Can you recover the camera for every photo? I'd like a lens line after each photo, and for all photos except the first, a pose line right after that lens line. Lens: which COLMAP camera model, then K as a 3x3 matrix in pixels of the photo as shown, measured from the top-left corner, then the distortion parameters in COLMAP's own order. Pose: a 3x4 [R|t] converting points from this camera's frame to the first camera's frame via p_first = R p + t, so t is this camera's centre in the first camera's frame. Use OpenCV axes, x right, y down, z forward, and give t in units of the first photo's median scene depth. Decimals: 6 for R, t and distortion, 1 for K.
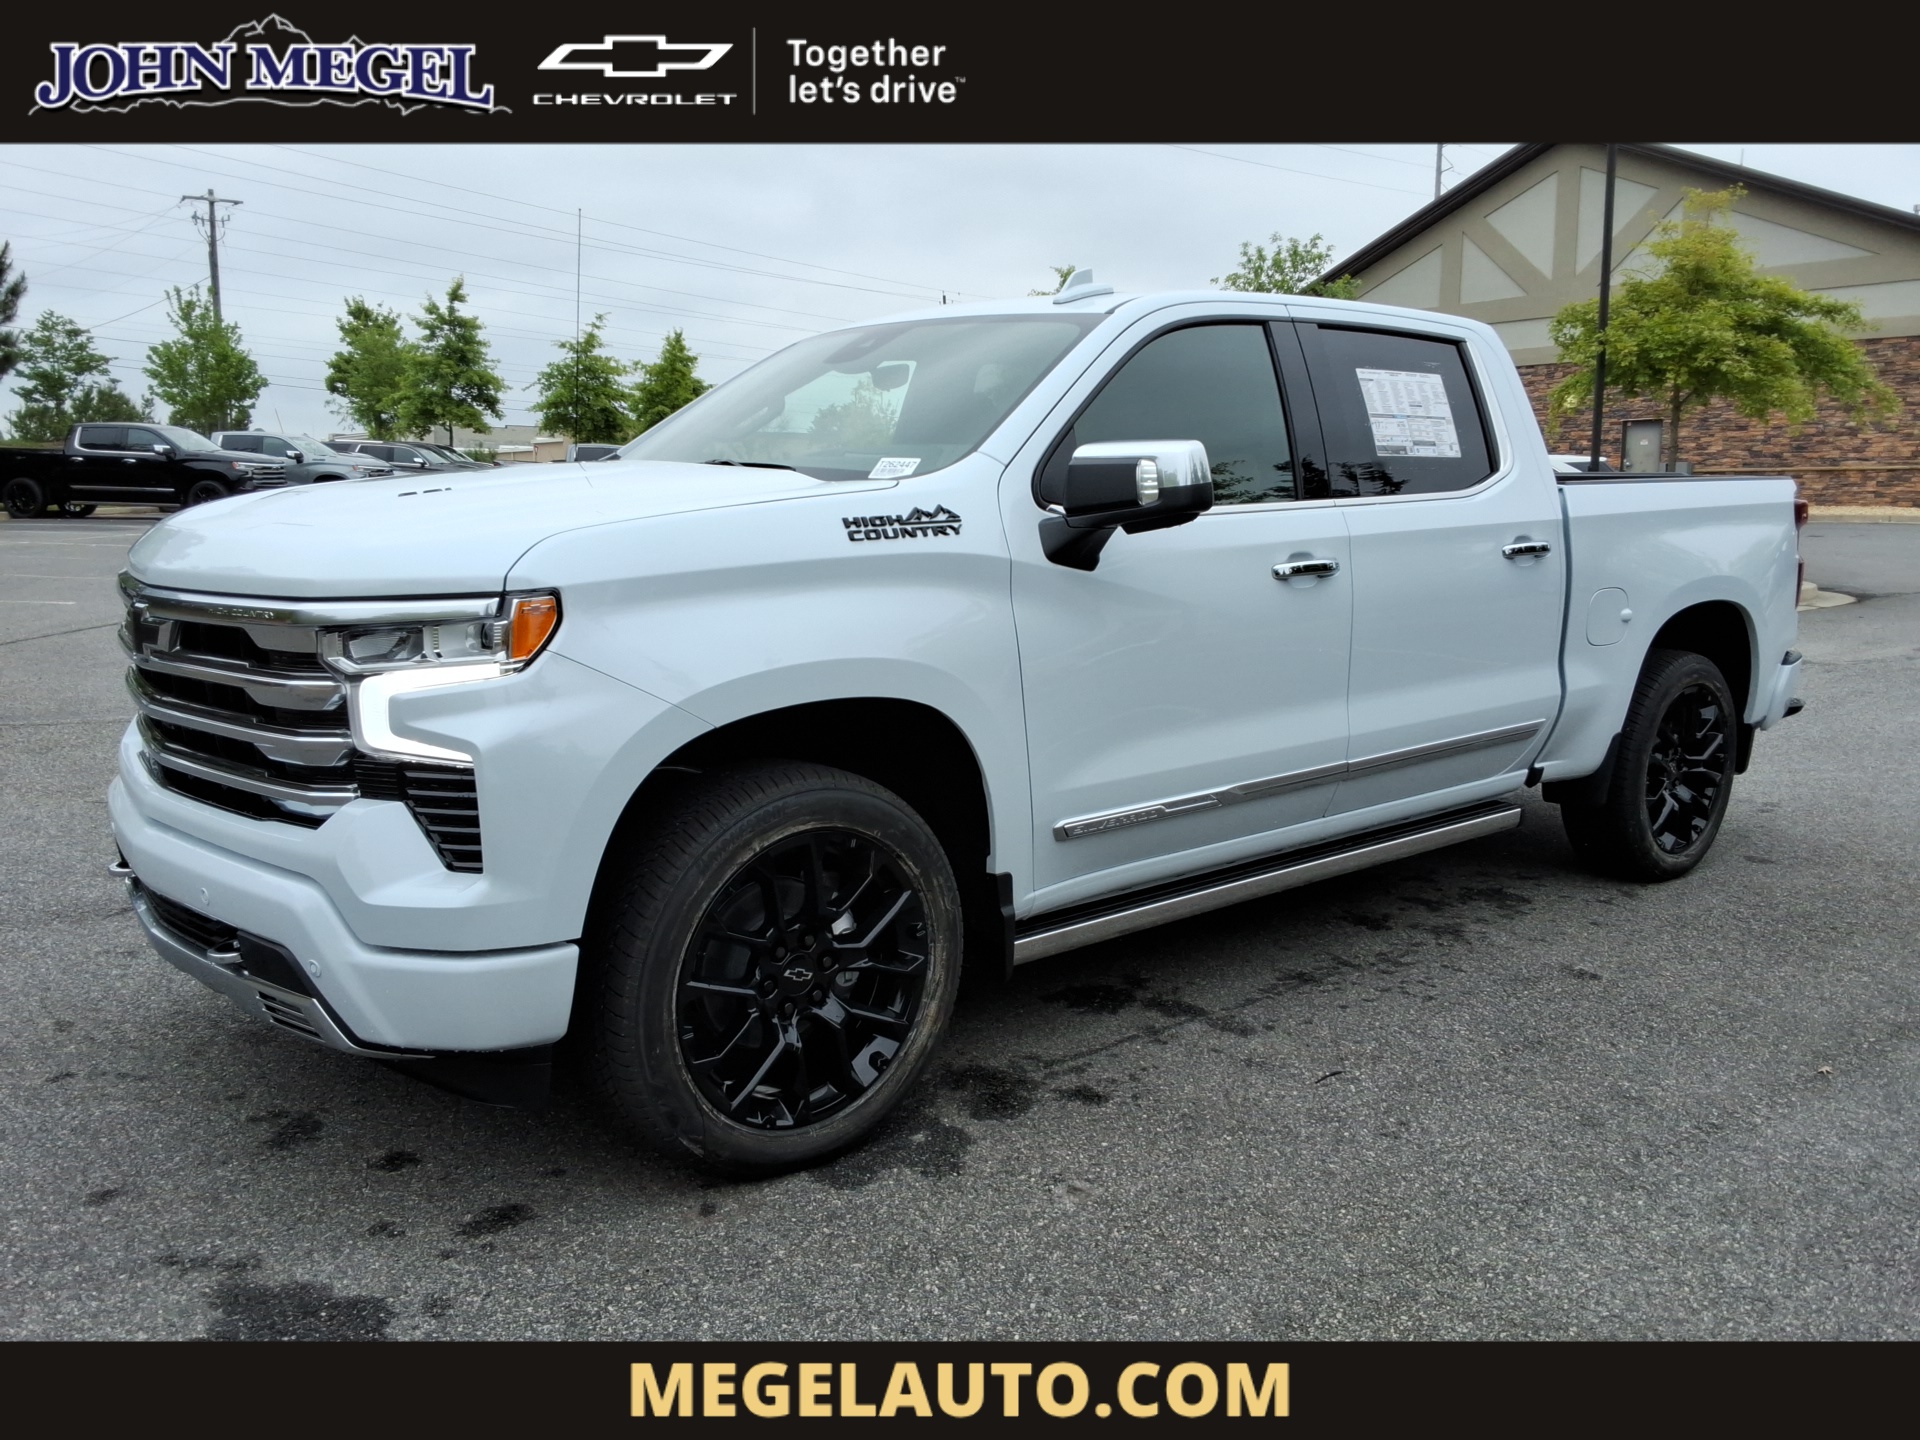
lens RADIAL K [[1544.7, 0, 973.0], [0, 1544.7, 698.2], [0, 0, 1]] dist [0.118433, -0.183228]
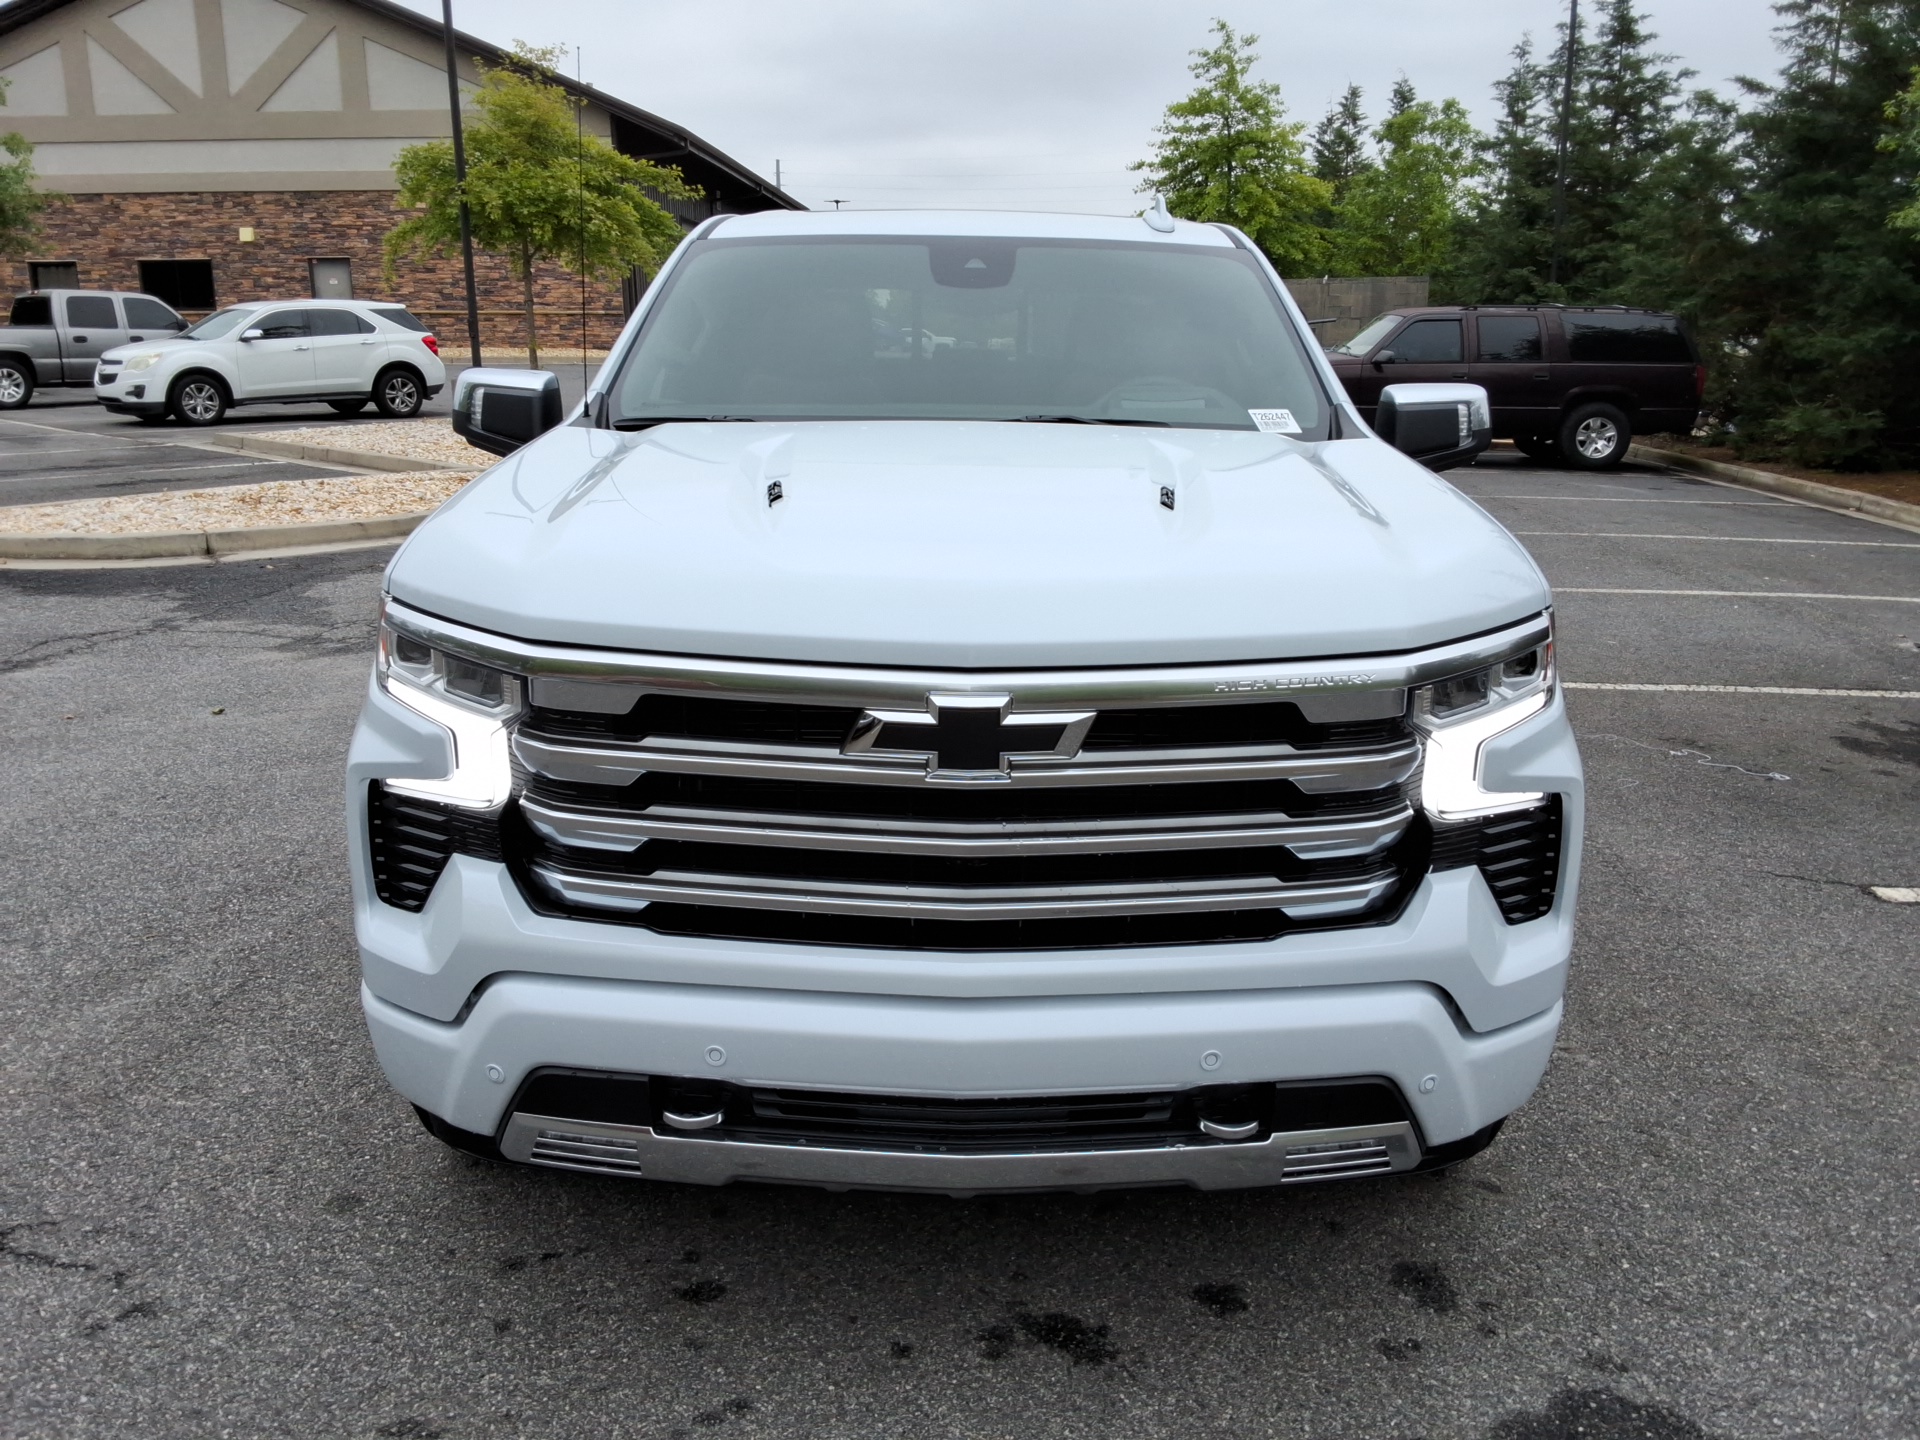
lens RADIAL K [[1544.7, 0, 973.0], [0, 1544.7, 698.2], [0, 0, 1]] dist [0.118433, -0.183228]
pose [[0.645474, -0.180781, 0.742079, -0.645212], [0.102004, 0.983285, 0.150818, -0.100938], [-0.756940, -0.021654, 0.653126, 0.357932]]
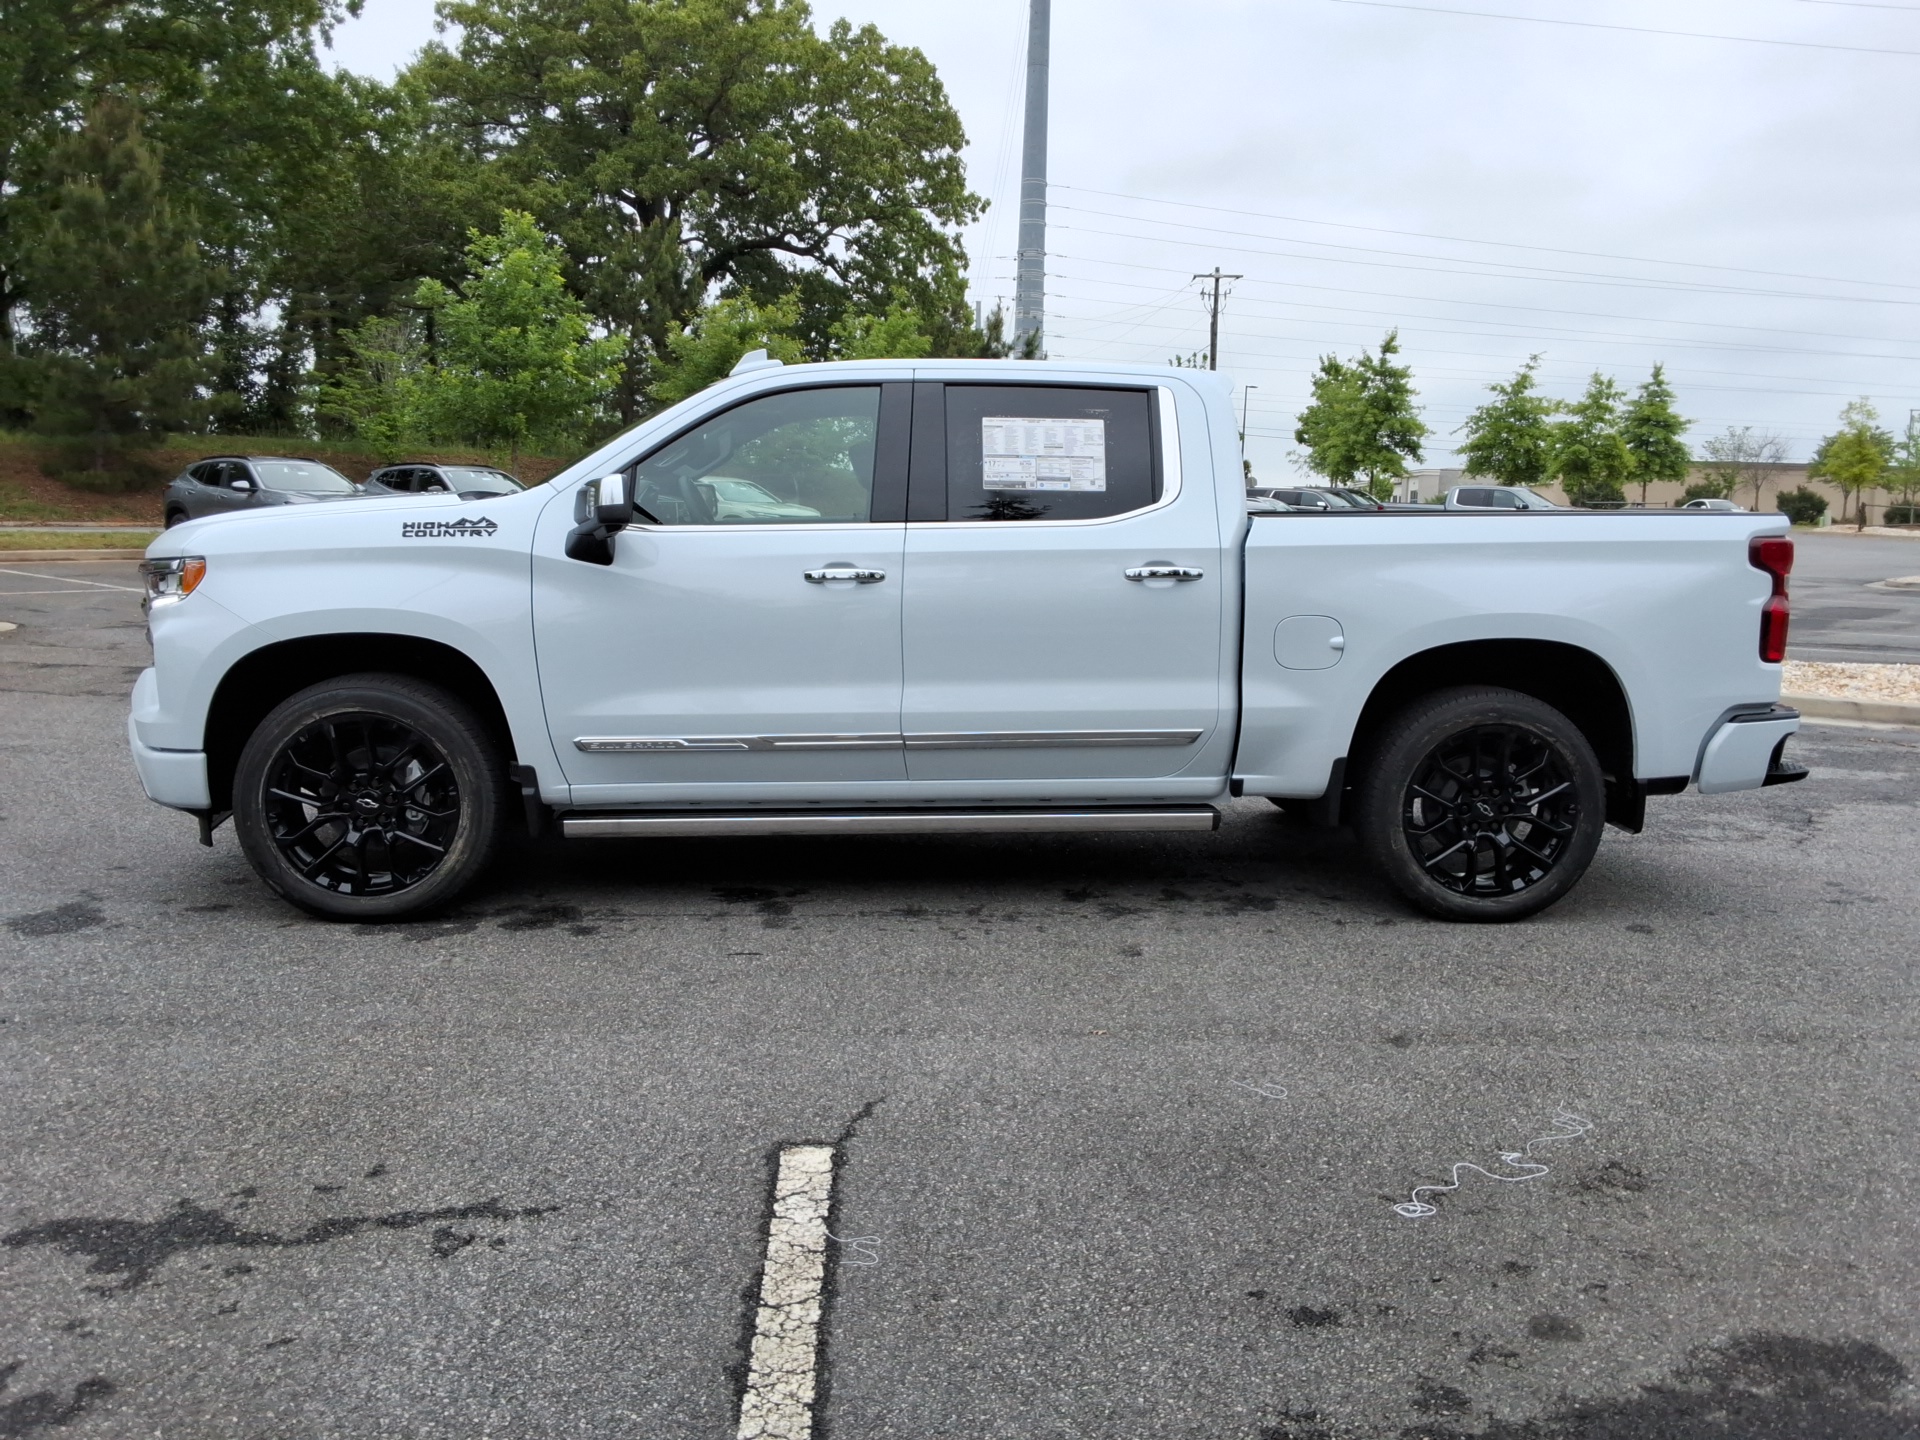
lens RADIAL K [[1563.5, 0, 973.0], [0, 1563.5, 698.9], [0, 0, 1]] dist [0.089843, -0.161302]
pose [[0.794071, 0.075191, -0.603156, 0.976991], [-0.092243, 0.995733, 0.002691, 0.004018], [0.600785, 0.053500, 0.797619, 0.033380]]
